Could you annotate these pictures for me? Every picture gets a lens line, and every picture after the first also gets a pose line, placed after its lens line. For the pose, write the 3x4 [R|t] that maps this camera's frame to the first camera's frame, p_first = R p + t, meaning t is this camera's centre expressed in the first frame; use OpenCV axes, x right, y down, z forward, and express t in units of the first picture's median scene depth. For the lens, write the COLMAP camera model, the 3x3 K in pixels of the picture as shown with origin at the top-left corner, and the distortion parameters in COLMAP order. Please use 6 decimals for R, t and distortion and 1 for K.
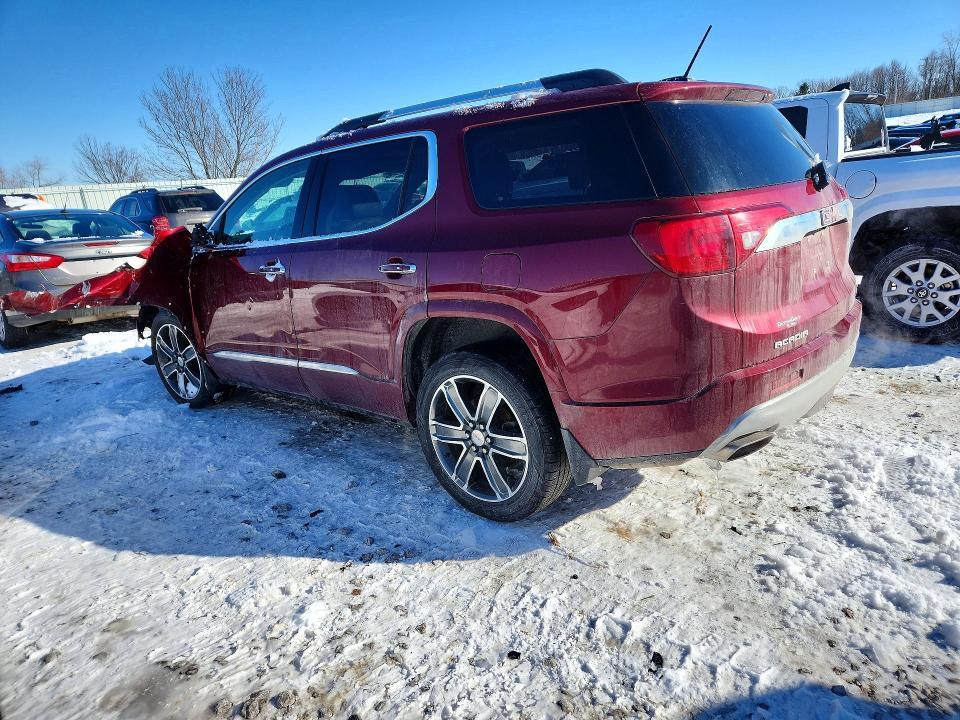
lens RADIAL K [[671.0, 0, 480.0], [0, 671.0, 360.0], [0, 0, 1]] dist [0.050008, -0.000447]
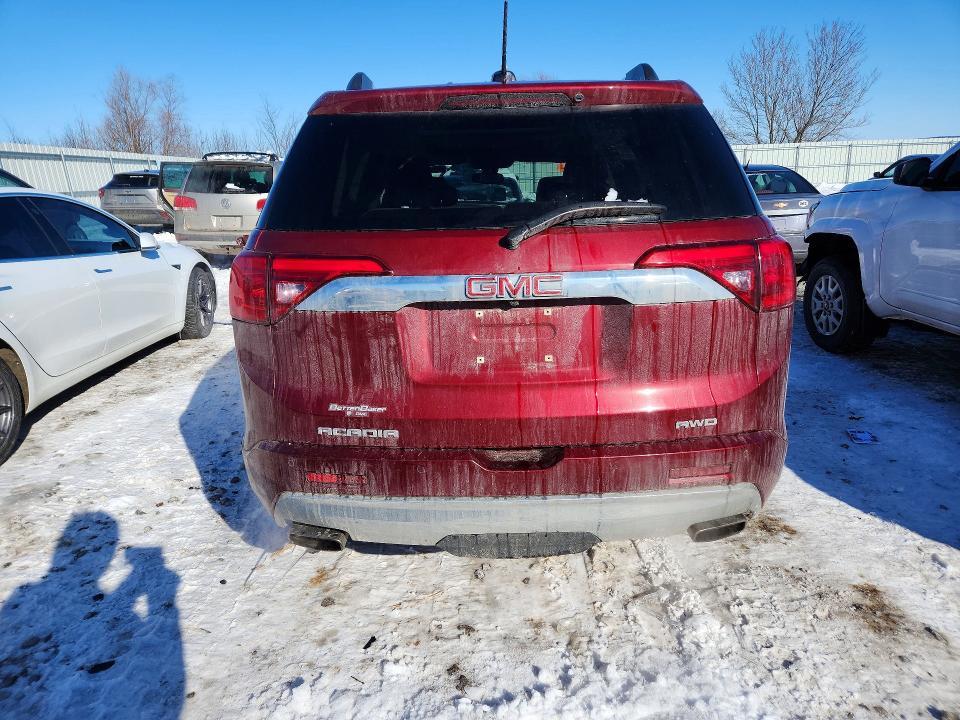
lens RADIAL K [[671.0, 0, 480.0], [0, 671.0, 360.0], [0, 0, 1]] dist [0.050008, -0.000447]
pose [[0.645433, 0.272958, -0.713379, 0.883766], [-0.233869, 0.959732, 0.155626, -0.215008], [0.727132, 0.066391, 0.683280, 0.473827]]
